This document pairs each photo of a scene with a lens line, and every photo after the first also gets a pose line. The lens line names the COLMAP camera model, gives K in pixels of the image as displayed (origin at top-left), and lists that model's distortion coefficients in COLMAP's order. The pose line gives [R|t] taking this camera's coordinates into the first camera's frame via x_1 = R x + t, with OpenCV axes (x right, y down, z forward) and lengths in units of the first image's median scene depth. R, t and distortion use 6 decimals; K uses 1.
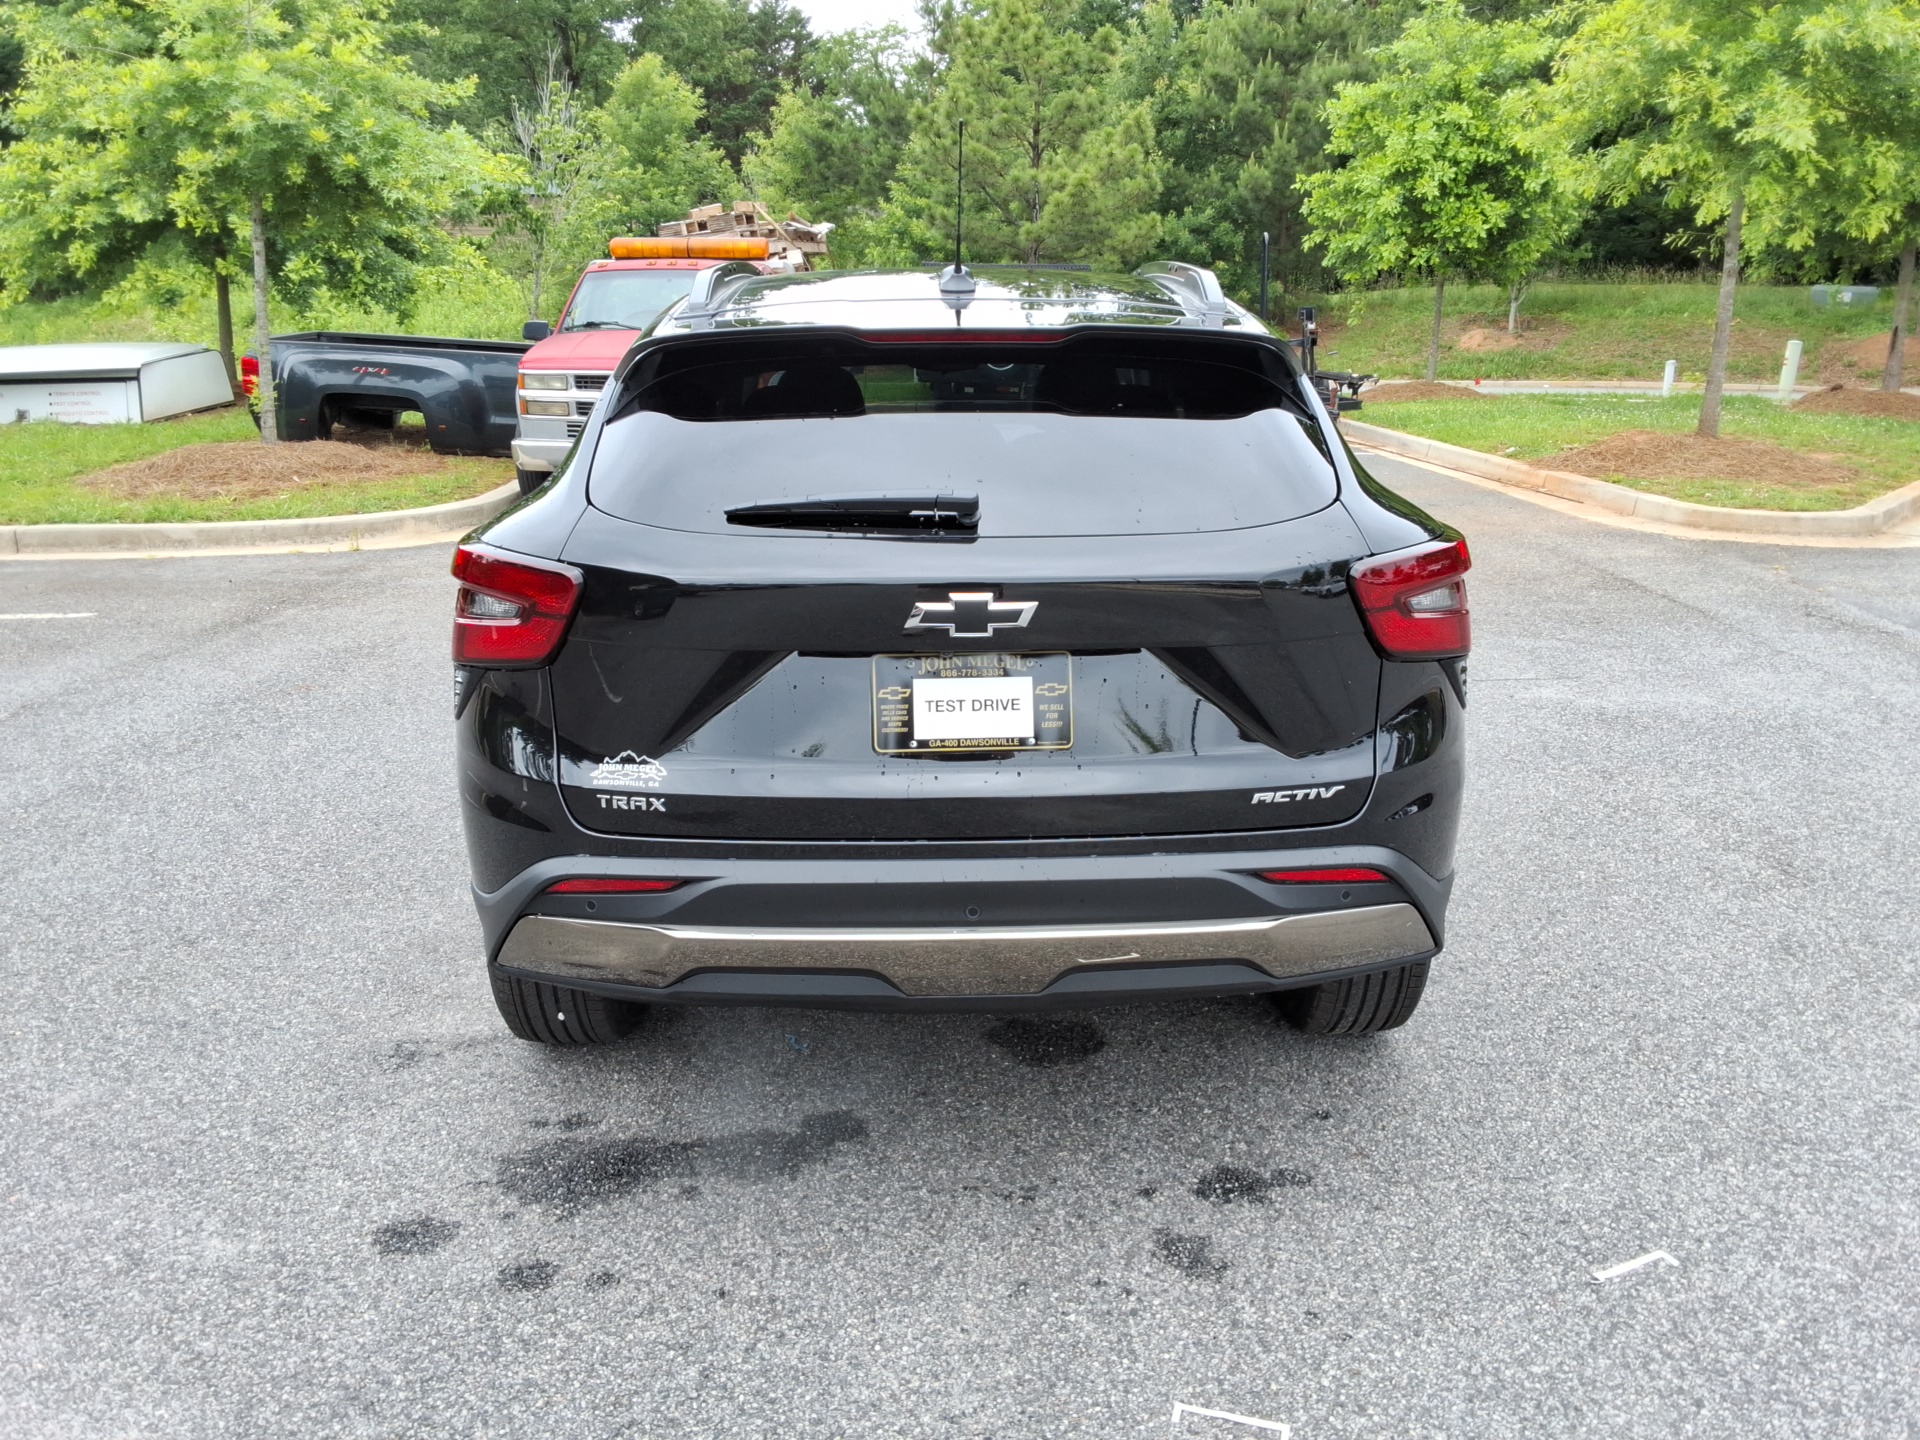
lens RADIAL K [[1534.3, 0, 961.2], [0, 1534.3, 707.9], [0, 0, 1]] dist [0.106856, -0.155632]
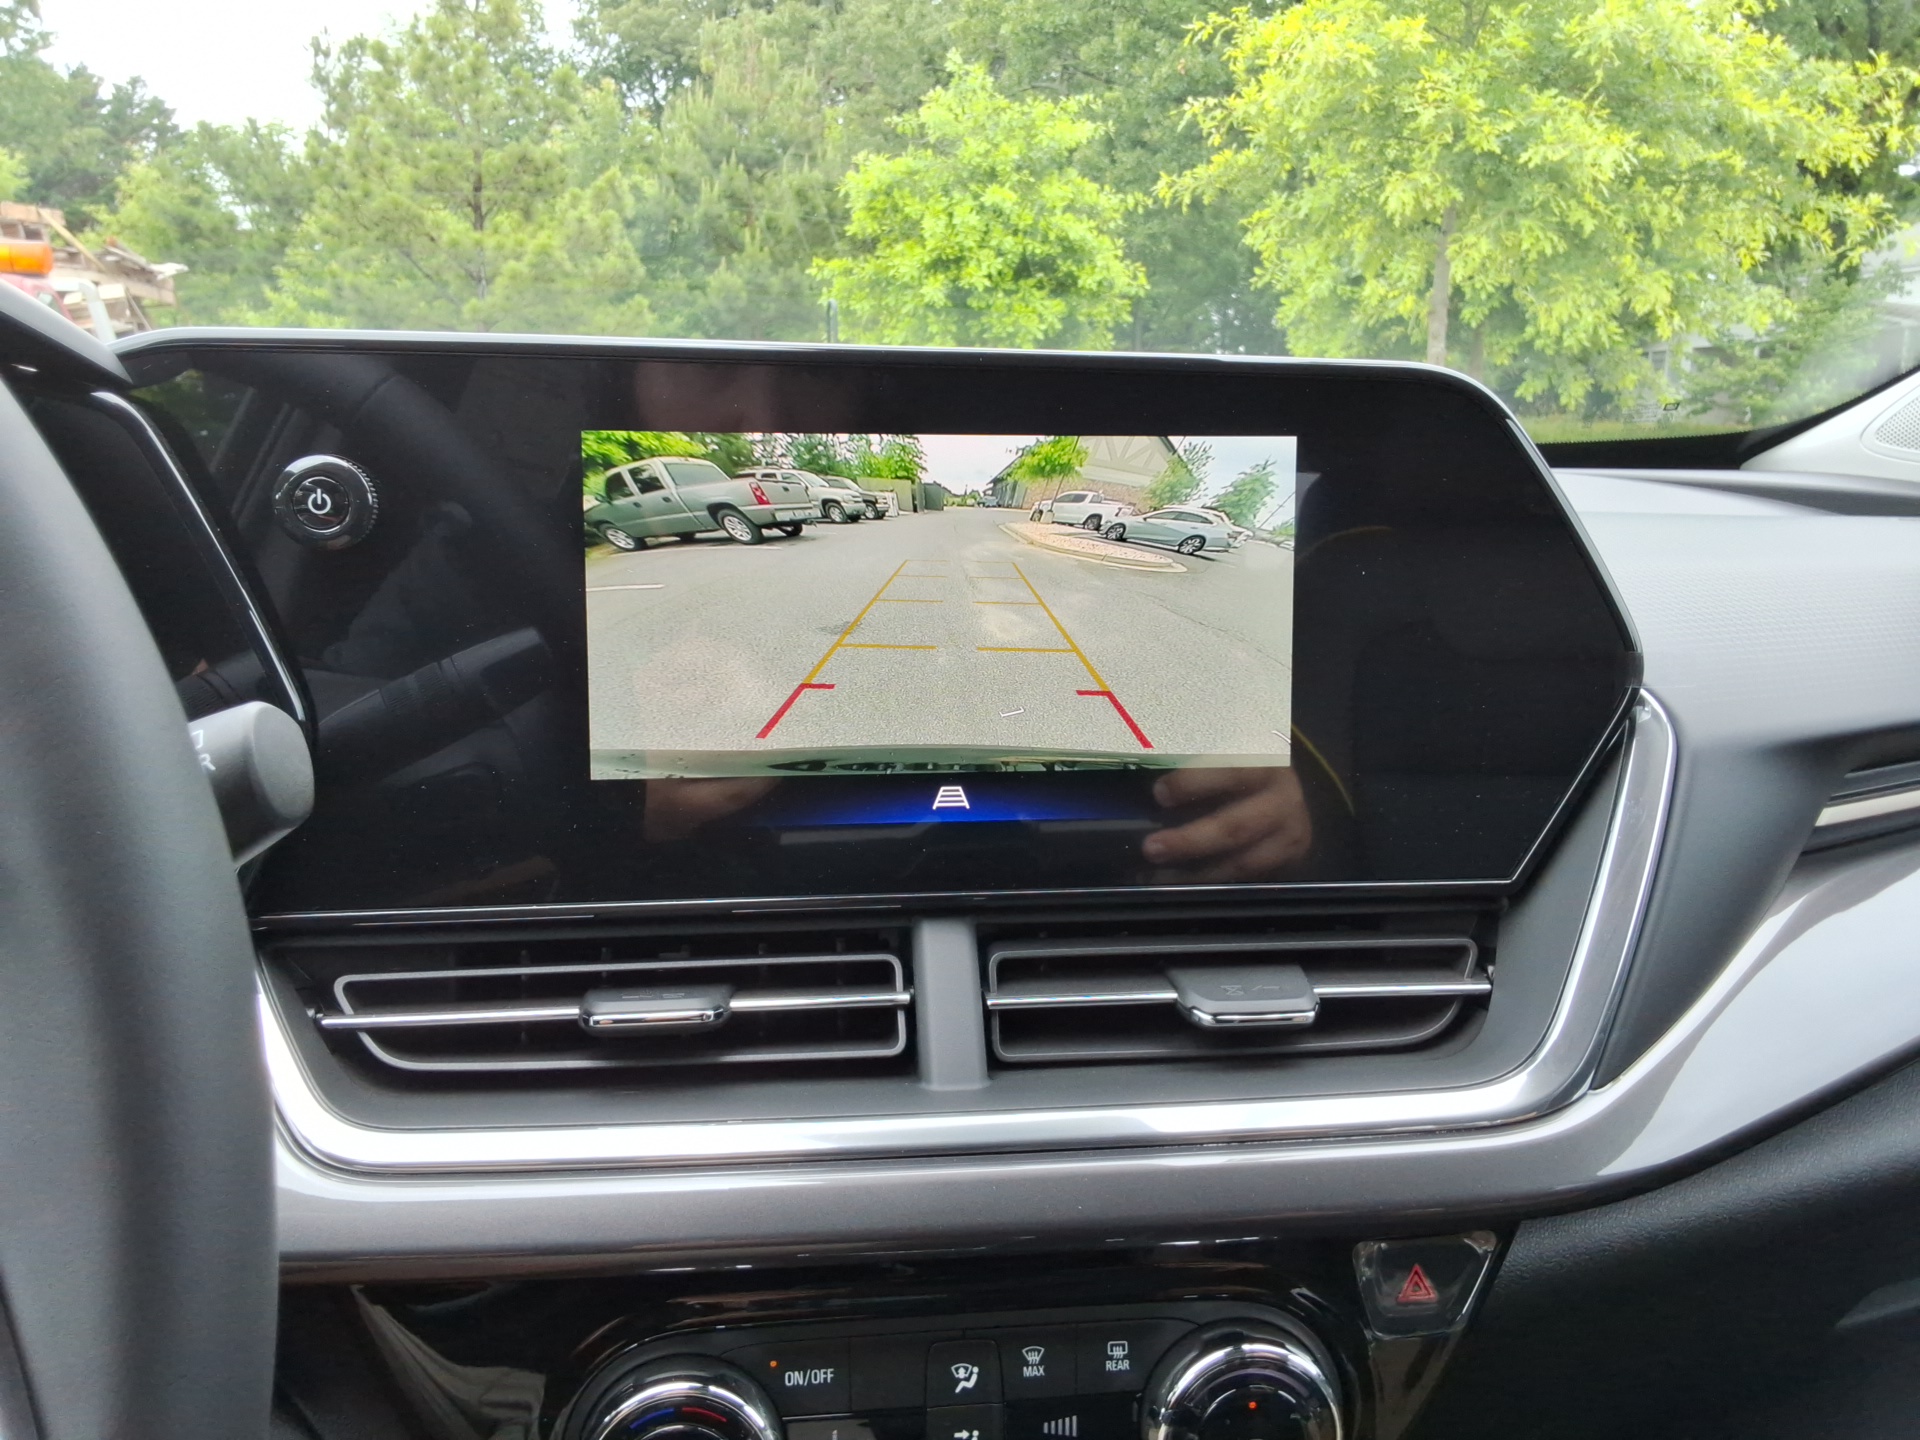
lens RADIAL K [[1564.8, 0, 989.1], [0, 1564.8, 692.4], [0, 0, 1]] dist [0.095021, -0.166111]
pose [[0.932859, -0.039432, 0.358078, -0.008373], [0.073986, 0.993773, -0.083310, -0.036914], [-0.352563, 0.104209, 0.929968, 0.216656]]
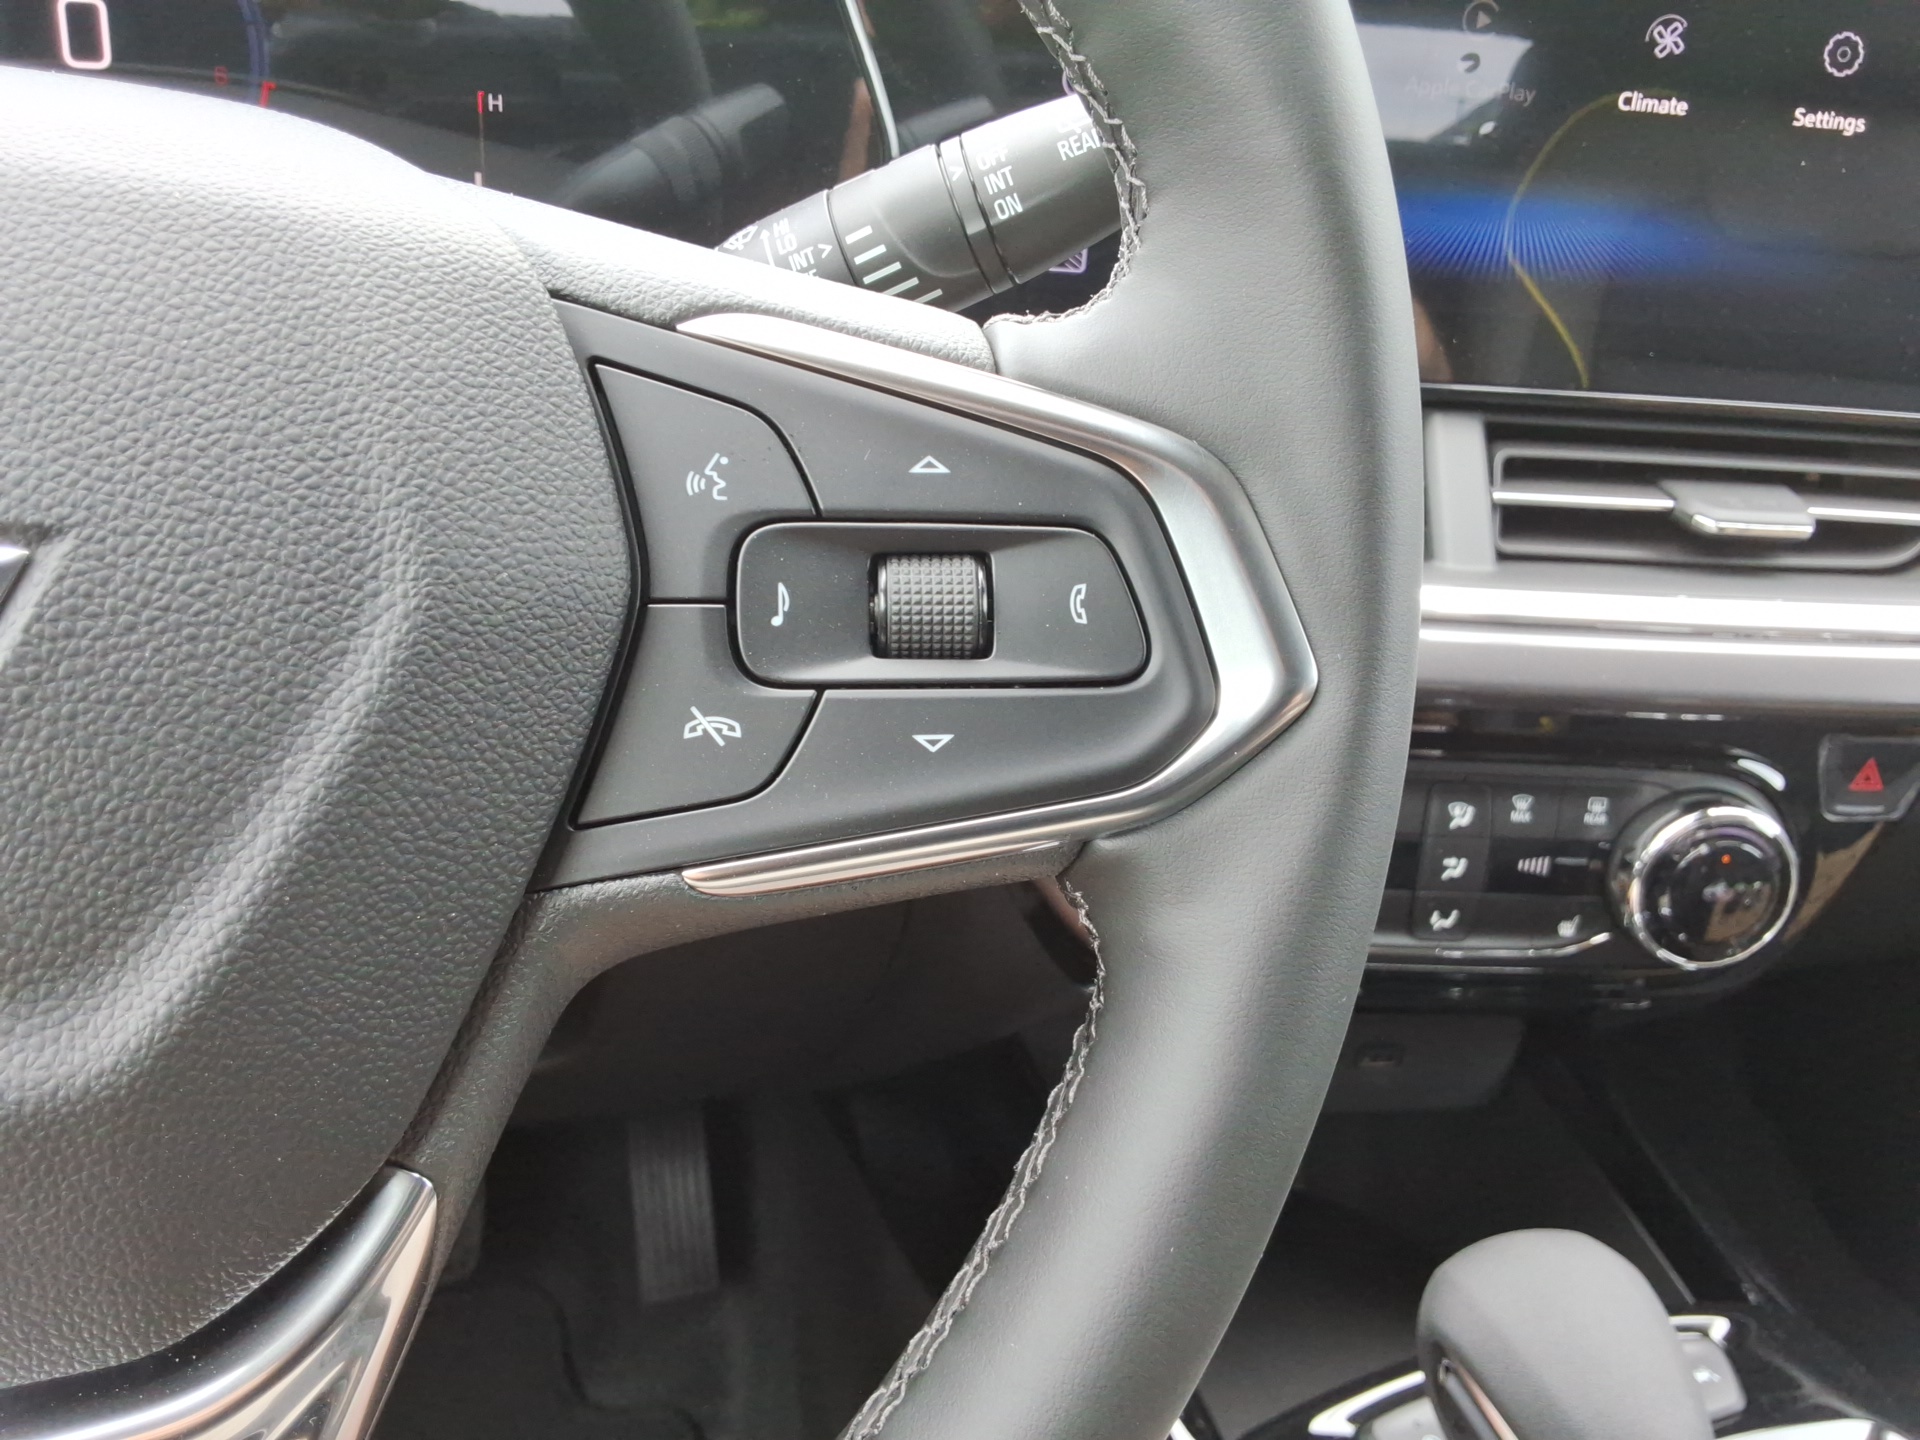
lens RADIAL K [[1558.9, 0, 968.4], [0, 1558.9, 717.7], [0, 0, 1]] dist [0.095155, -0.158262]
pose [[0.949371, -0.051858, 0.309846, -0.015469], [-0.006276, 0.982954, 0.183743, -0.035391], [-0.314093, -0.176384, 0.932863, 0.217916]]
